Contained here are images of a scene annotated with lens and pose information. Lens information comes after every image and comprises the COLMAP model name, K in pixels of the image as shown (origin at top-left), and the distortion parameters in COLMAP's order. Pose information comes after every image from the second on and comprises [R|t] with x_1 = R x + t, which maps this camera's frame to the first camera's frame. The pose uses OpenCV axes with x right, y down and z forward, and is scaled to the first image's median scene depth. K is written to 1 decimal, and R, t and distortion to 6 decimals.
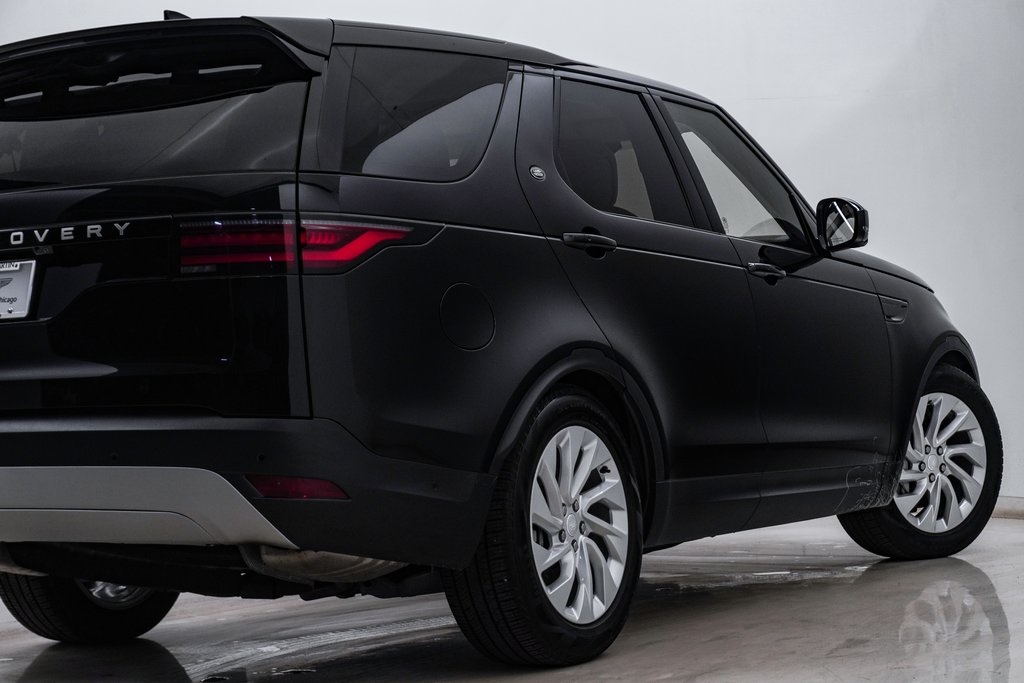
lens RADIAL K [[2197.7, 0, 533.9], [0, 2197.7, 341.2], [0, 0, 1]] dist [-0.154919, 0.000000]
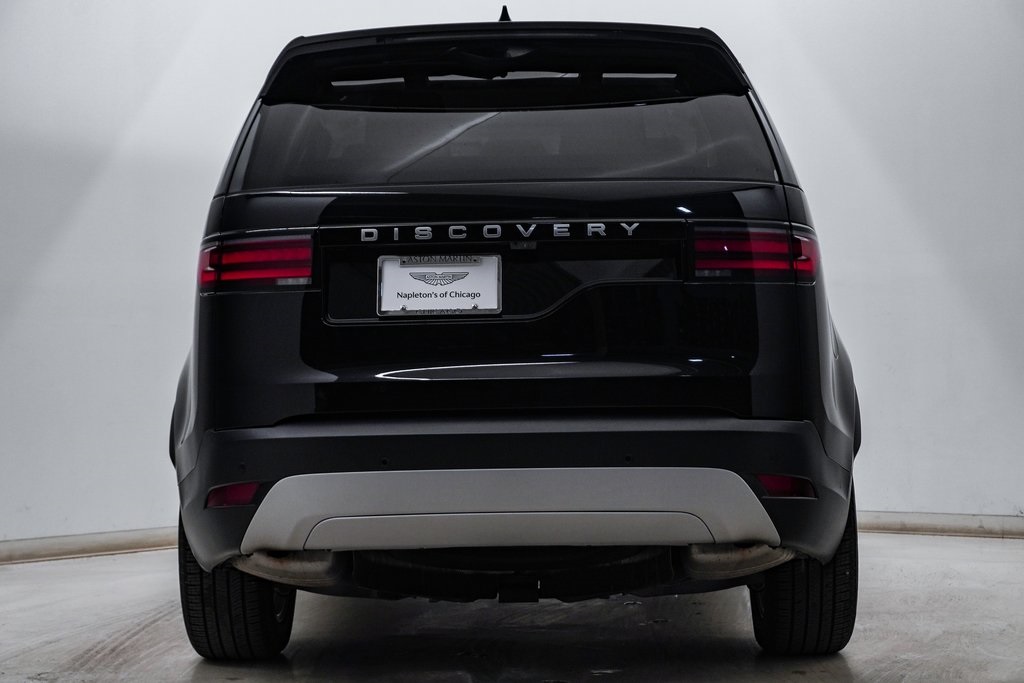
lens RADIAL K [[2197.7, 0, 506.4], [0, 2197.7, 344.4], [0, 0, 1]] dist [-0.154919, 0.000000]
pose [[0.871257, 0.028753, 0.489984, -0.703316], [-0.024804, 0.999586, -0.014552, 0.016668], [-0.490200, 0.000525, 0.871610, 0.147617]]
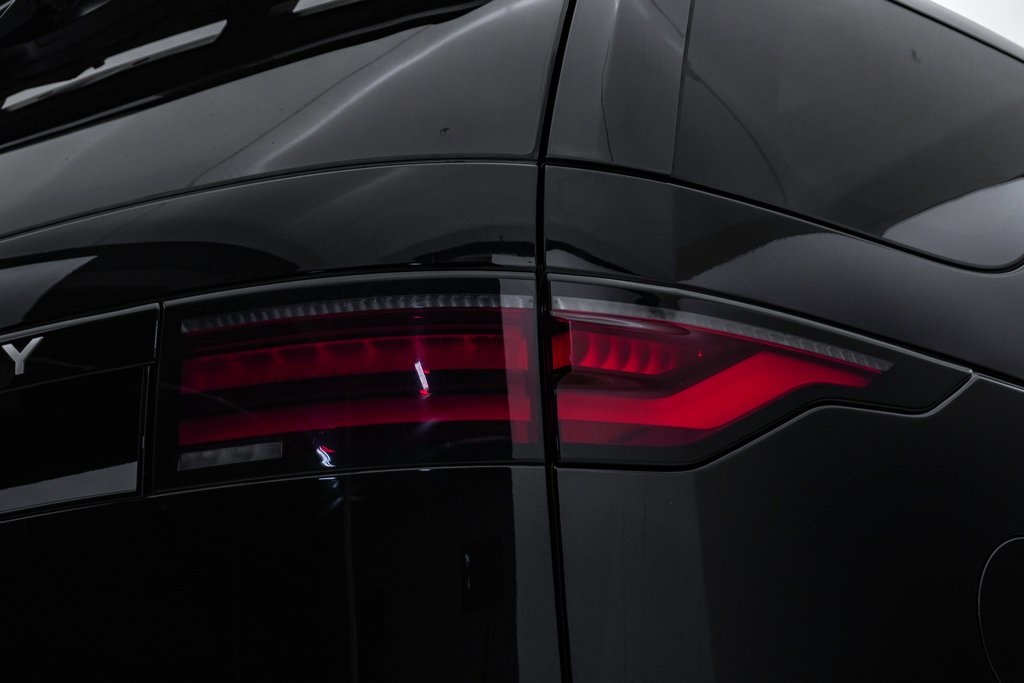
lens RADIAL K [[2264.2, 0, 514.1], [0, 2264.2, 343.3], [0, 0, 1]] dist [-0.205989, 0.000000]
pose [[0.989373, -0.033764, -0.141424, -0.063010], [-0.000266, 0.972243, -0.233972, 0.026059], [0.145398, 0.231523, 0.961902, 0.657100]]
